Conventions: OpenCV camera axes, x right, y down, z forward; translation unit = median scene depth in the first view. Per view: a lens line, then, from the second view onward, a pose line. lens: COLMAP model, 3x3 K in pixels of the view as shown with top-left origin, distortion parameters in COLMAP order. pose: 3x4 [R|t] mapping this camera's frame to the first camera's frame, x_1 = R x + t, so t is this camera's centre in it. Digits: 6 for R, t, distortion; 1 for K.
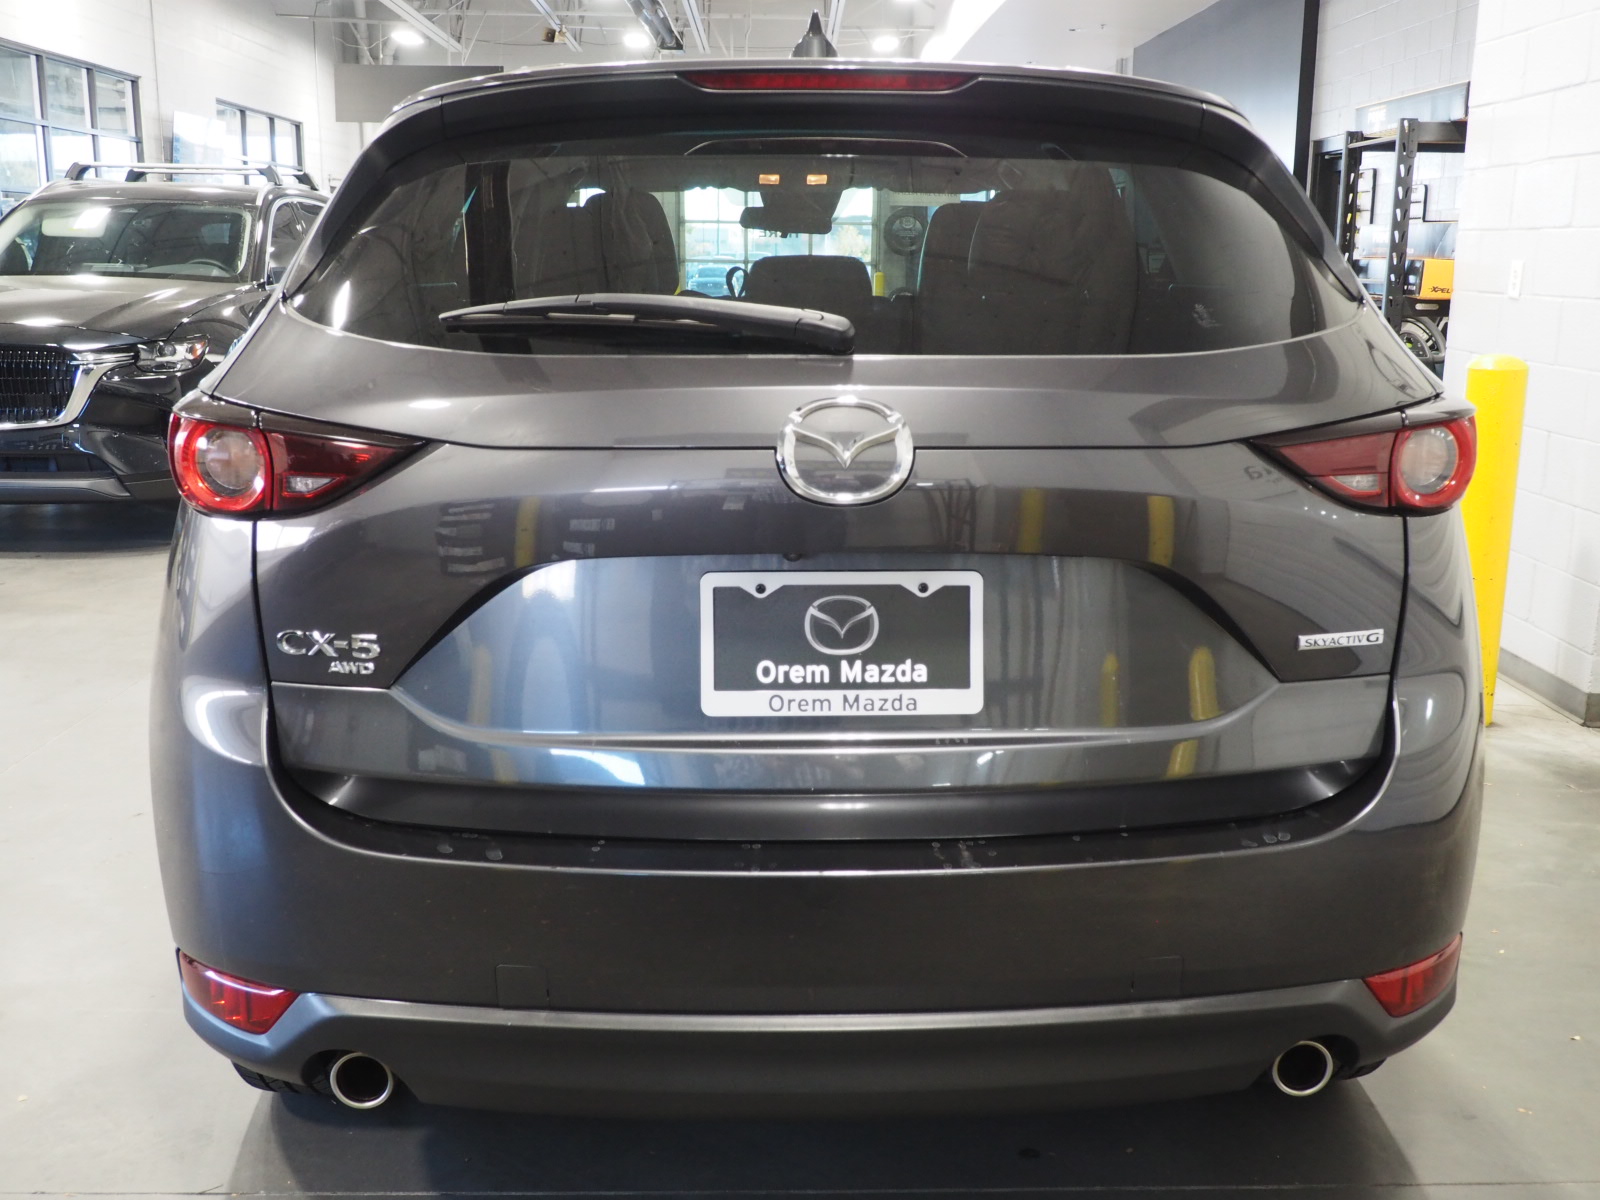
lens RADIAL K [[1590.1, 0, 800.1], [0, 1590.1, 585.5], [0, 0, 1]] dist [0.010124, 0.005588]
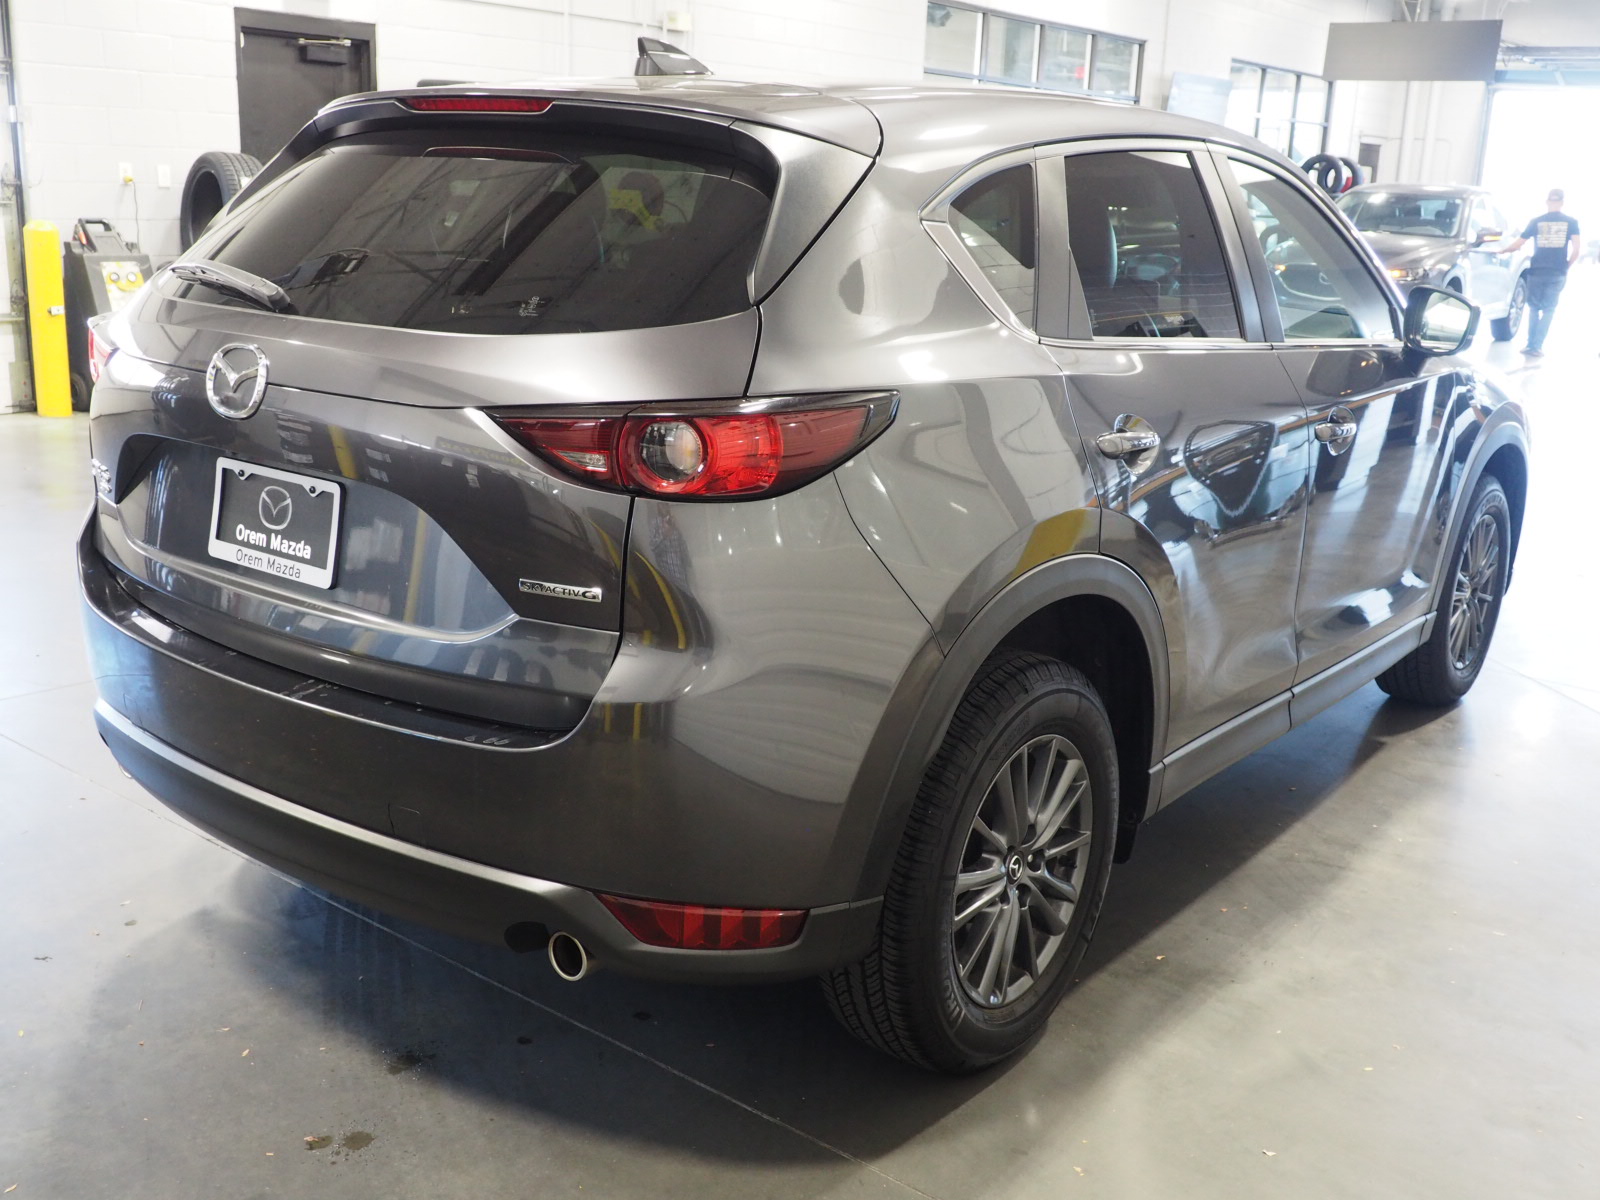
lens RADIAL K [[1590.1, 0, 800.1], [0, 1590.1, 585.5], [0, 0, 1]] dist [0.010124, 0.005588]
pose [[0.772671, 0.184896, -0.607283, 1.232538], [-0.167088, 0.982146, 0.086435, -0.104832], [0.612422, 0.034684, 0.789770, 0.187207]]
